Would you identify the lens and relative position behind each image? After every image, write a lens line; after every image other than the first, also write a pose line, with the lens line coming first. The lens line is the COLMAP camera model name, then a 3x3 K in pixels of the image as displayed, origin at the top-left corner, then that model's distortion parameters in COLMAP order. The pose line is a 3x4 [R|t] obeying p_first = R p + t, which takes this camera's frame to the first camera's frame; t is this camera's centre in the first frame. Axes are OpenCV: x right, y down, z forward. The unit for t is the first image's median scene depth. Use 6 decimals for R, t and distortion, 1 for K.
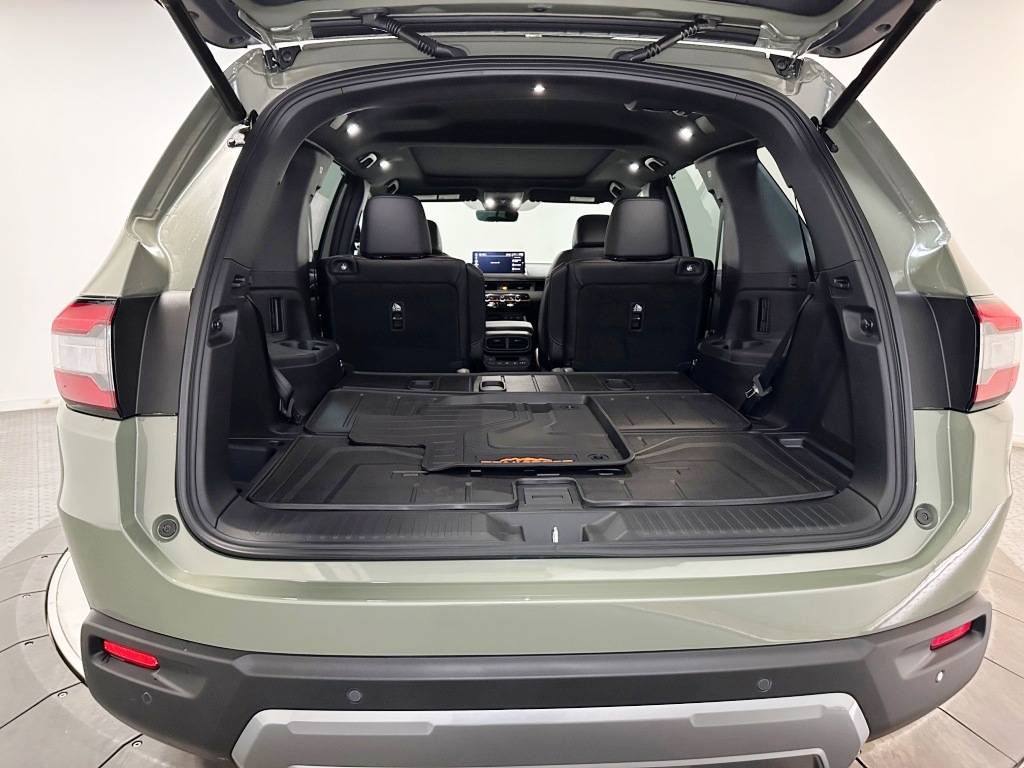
lens RADIAL K [[728.4, 0, 512.0], [0, 728.4, 384.0], [0, 0, 1]] dist [0.060835, -0.096375]
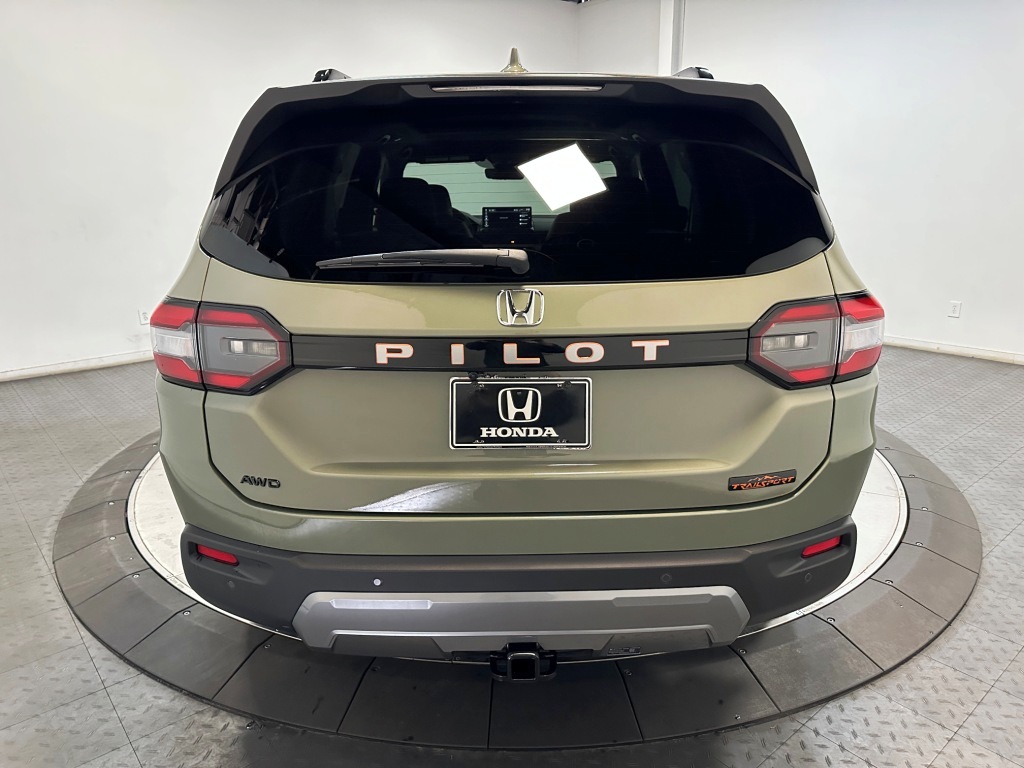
lens RADIAL K [[713.8, 0, 508.2], [0, 713.8, 399.6], [0, 0, 1]] dist [0.039146, -0.066620]
pose [[0.999351, 0.000820, -0.036025, 0.077371], [0.003366, 0.993247, 0.115974, -0.077411], [0.035877, -0.116020, 0.992599, -0.283737]]
